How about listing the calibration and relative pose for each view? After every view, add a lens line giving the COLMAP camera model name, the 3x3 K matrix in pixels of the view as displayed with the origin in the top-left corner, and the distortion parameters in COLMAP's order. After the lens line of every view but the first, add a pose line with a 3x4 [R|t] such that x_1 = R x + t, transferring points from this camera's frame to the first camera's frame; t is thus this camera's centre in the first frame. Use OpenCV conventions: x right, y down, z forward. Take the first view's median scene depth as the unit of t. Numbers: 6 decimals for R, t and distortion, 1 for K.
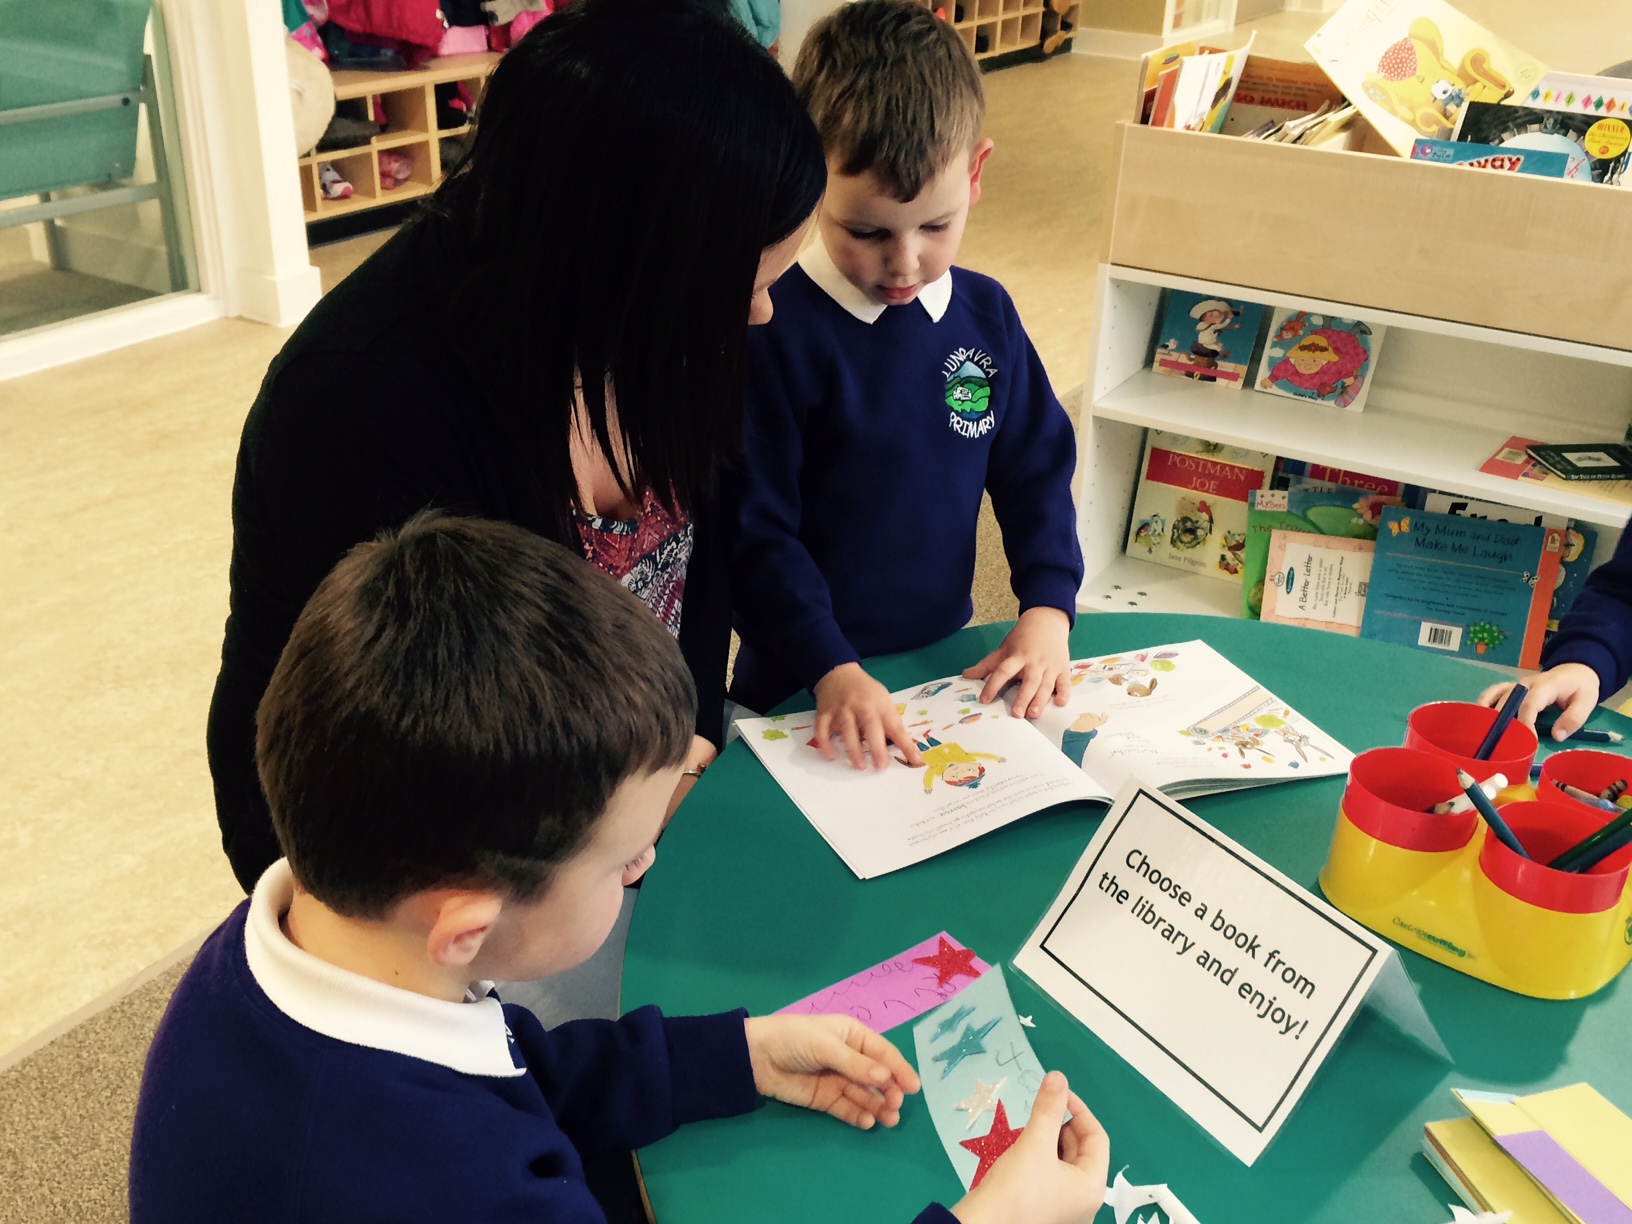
lens RADIAL K [[1717.6, 0, 816.0], [0, 1717.6, 612.0], [0, 0, 1]] dist [0.010989, 0.013154]
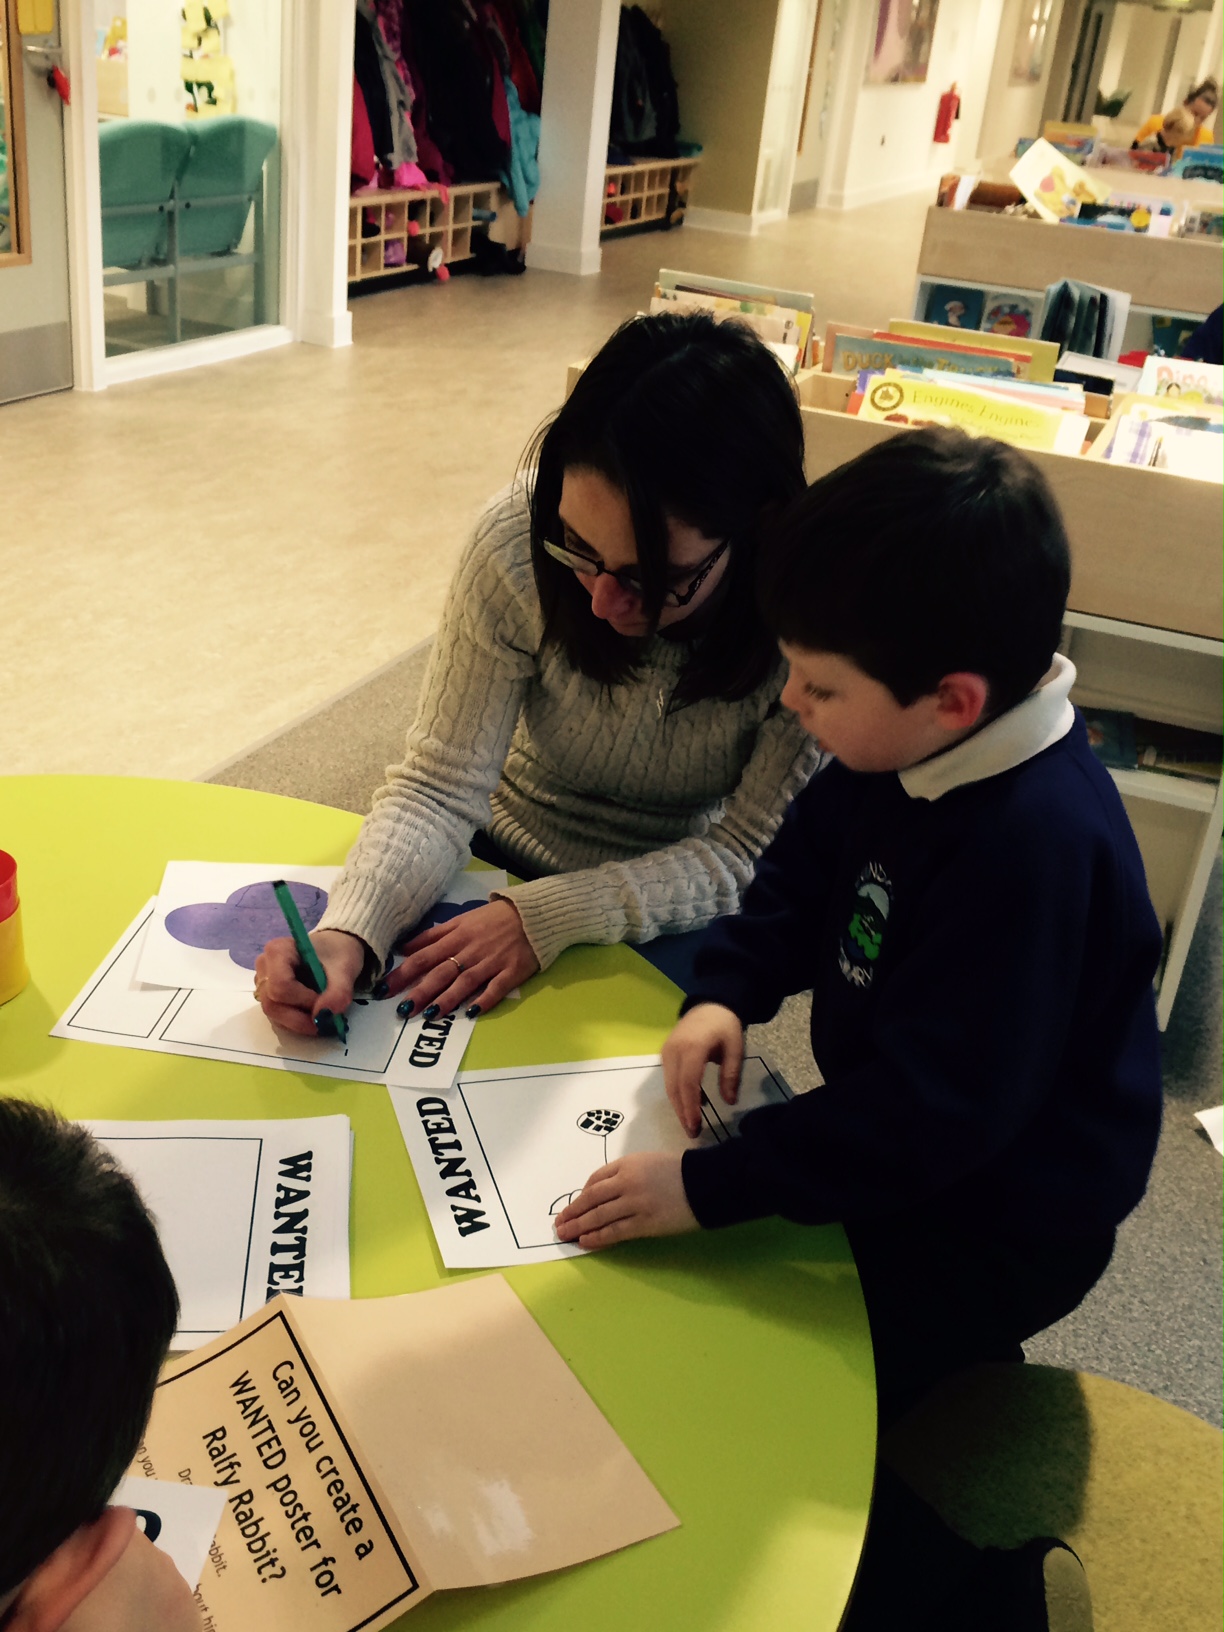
lens RADIAL K [[1717.6, 0, 612.0], [0, 1717.6, 816.0], [0, 0, 1]] dist [0.010989, 0.013154]
pose [[0.978141, -0.028484, 0.205981, -0.394844], [0.029623, 0.999558, -0.002448, 0.275375], [-0.205820, 0.008496, 0.978553, -0.597669]]
